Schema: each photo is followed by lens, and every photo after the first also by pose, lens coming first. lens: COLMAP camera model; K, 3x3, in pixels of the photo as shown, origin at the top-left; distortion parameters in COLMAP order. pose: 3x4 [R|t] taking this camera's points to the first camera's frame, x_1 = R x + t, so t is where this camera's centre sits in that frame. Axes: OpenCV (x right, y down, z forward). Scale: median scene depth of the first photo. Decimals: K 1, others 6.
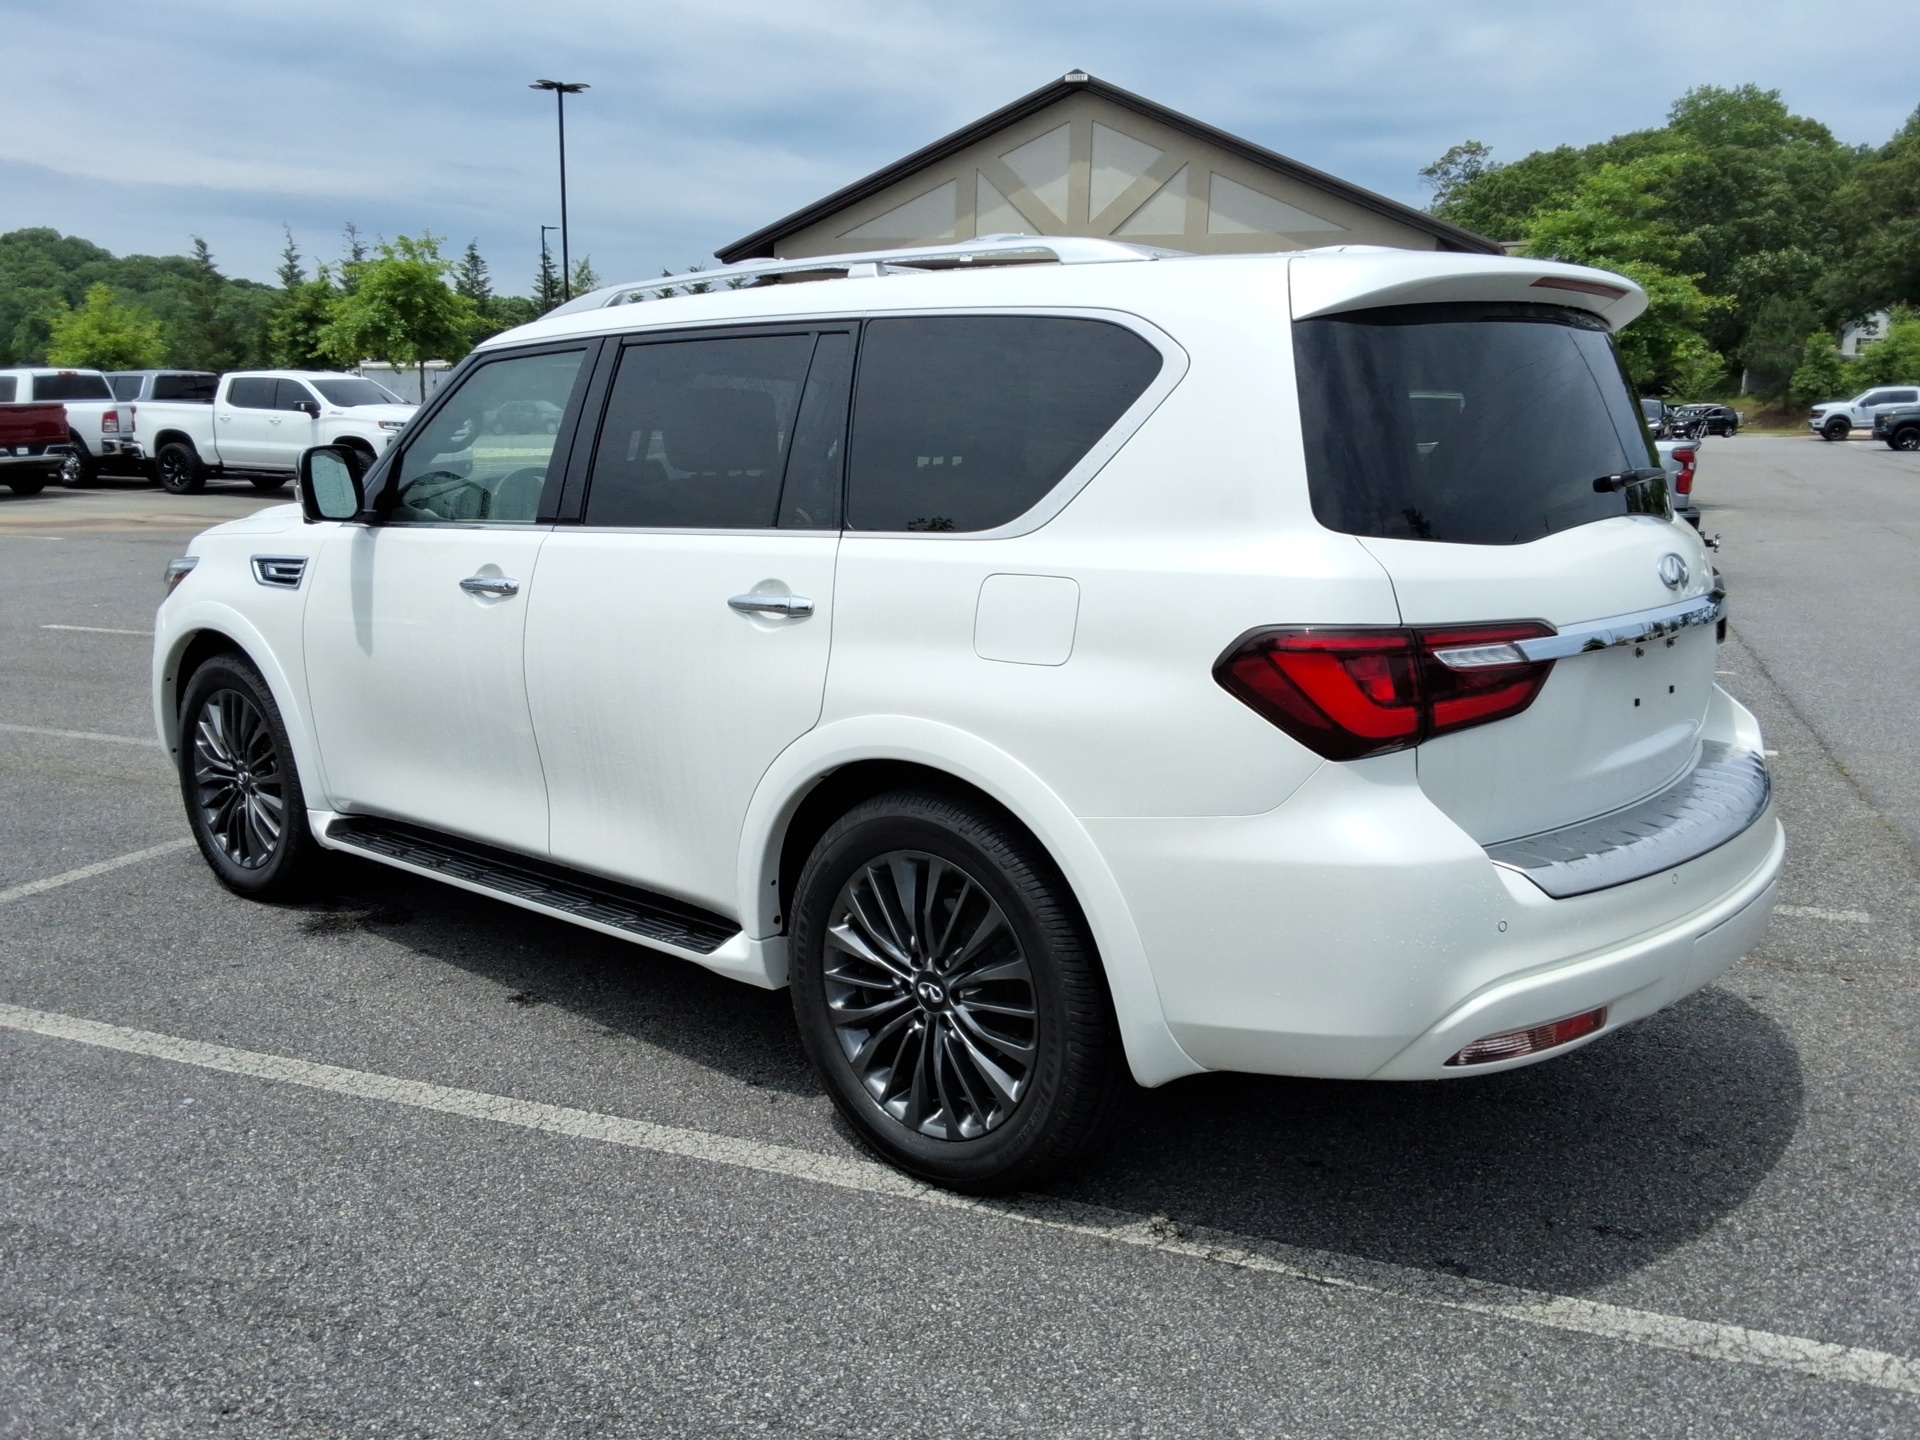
lens RADIAL K [[1531.0, 0, 971.0], [0, 1531.0, 718.4], [0, 0, 1]] dist [0.085462, -0.132306]
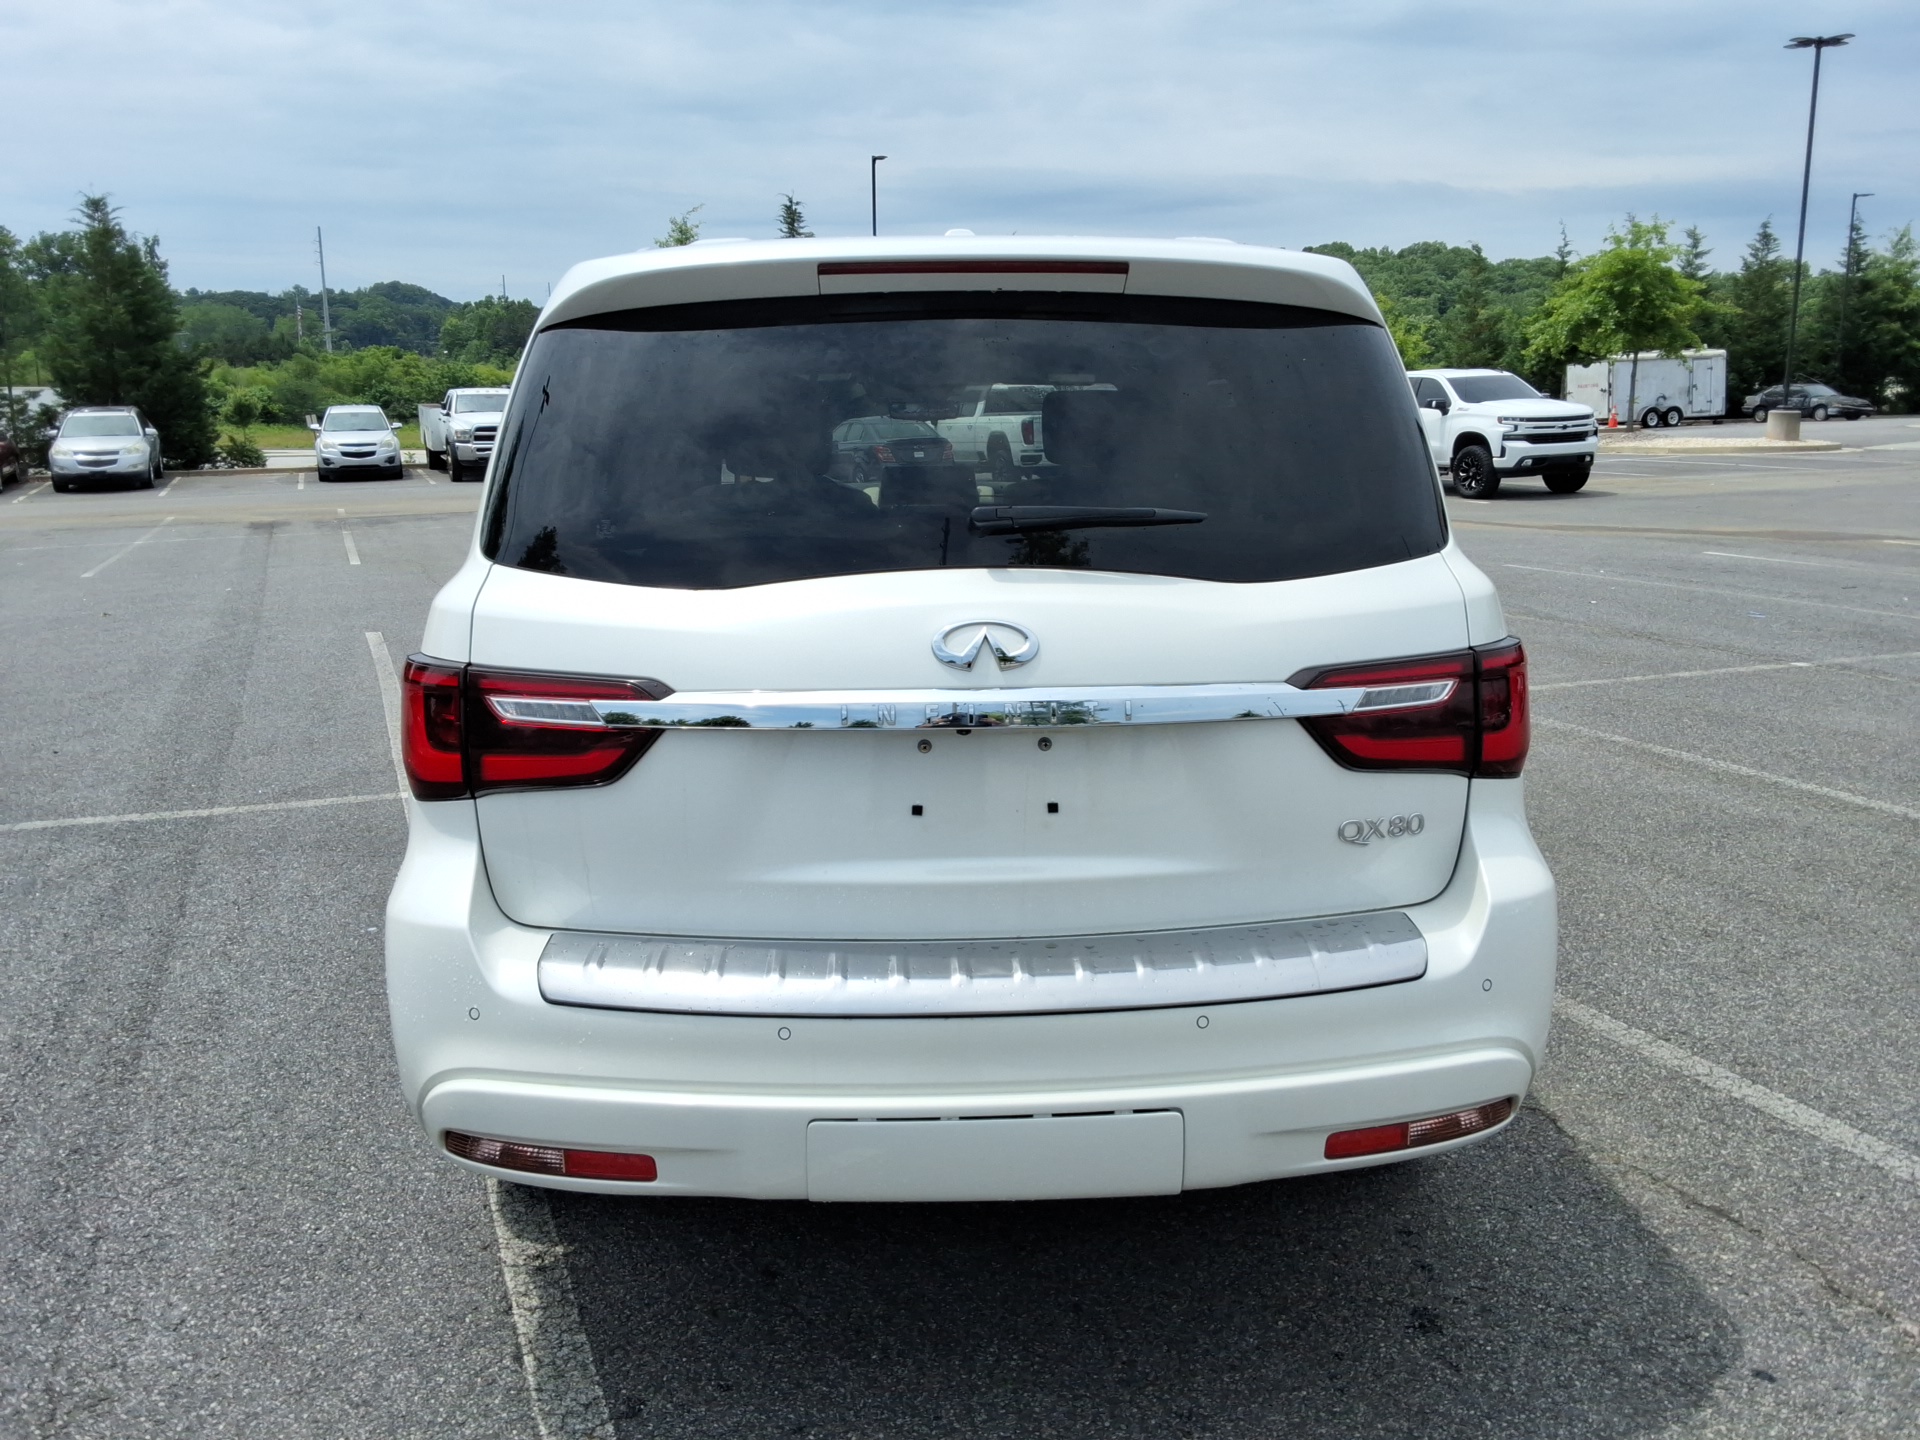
lens RADIAL K [[1531.0, 0, 980.3], [0, 1531.0, 717.9], [0, 0, 1]] dist [0.085462, -0.132306]
pose [[0.697109, 0.128957, -0.705272, 0.116143], [-0.125520, 0.990450, 0.057034, -0.012129], [0.705892, 0.048767, 0.706638, 0.057665]]
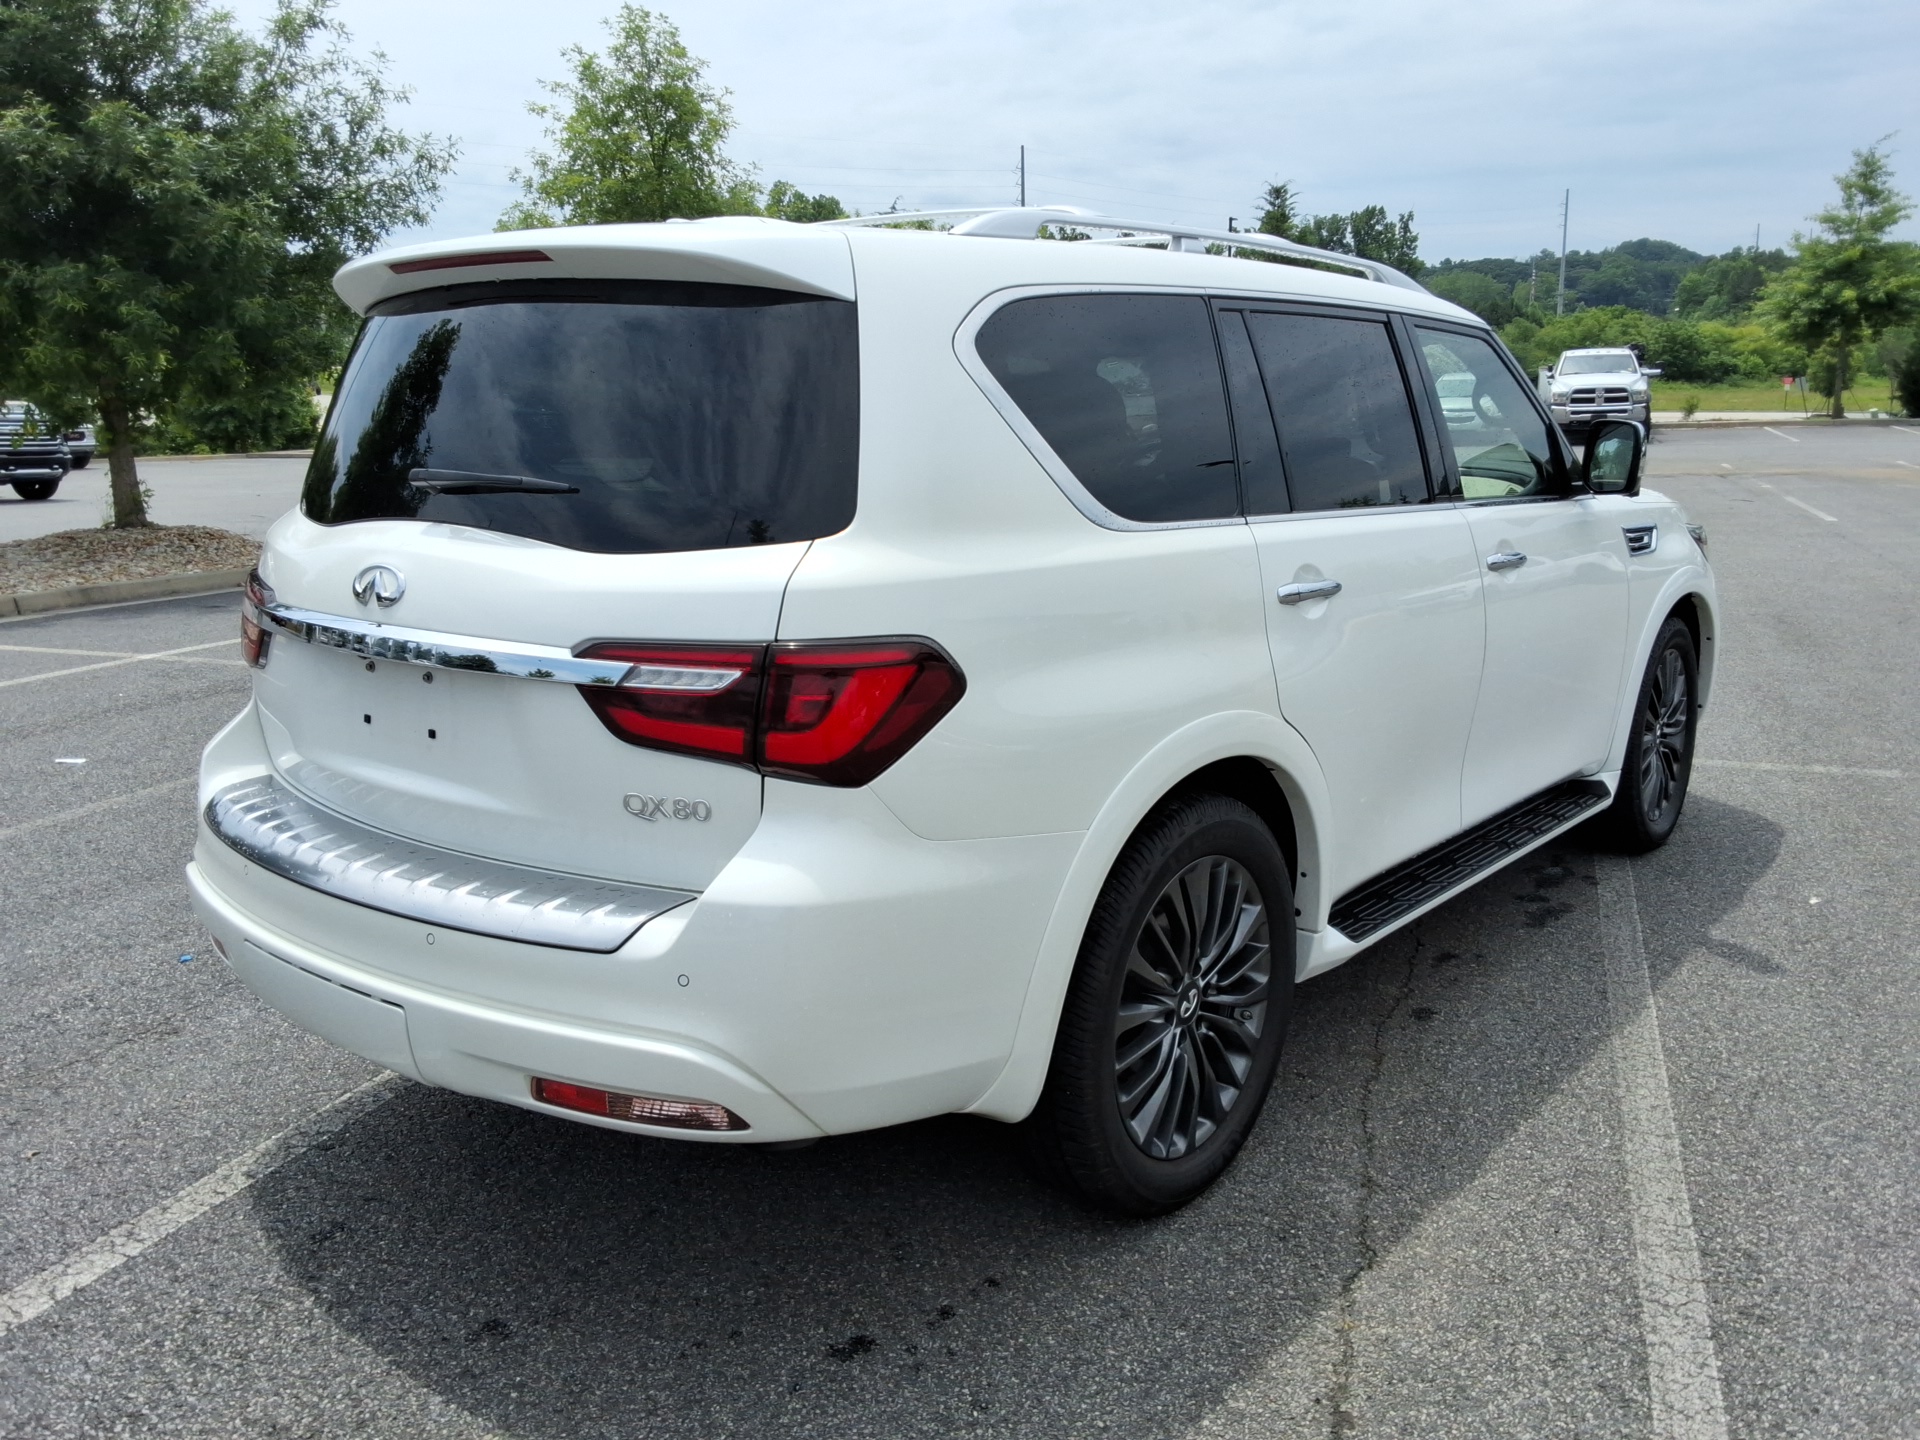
lens RADIAL K [[1531.0, 0, 982.6], [0, 1531.0, 726.7], [0, 0, 1]] dist [0.085462, -0.132306]
pose [[0.036321, 0.209469, -0.977141, 0.159405], [-0.178249, 0.963464, 0.199911, -0.030236], [0.983315, 0.166914, 0.072331, 0.153479]]
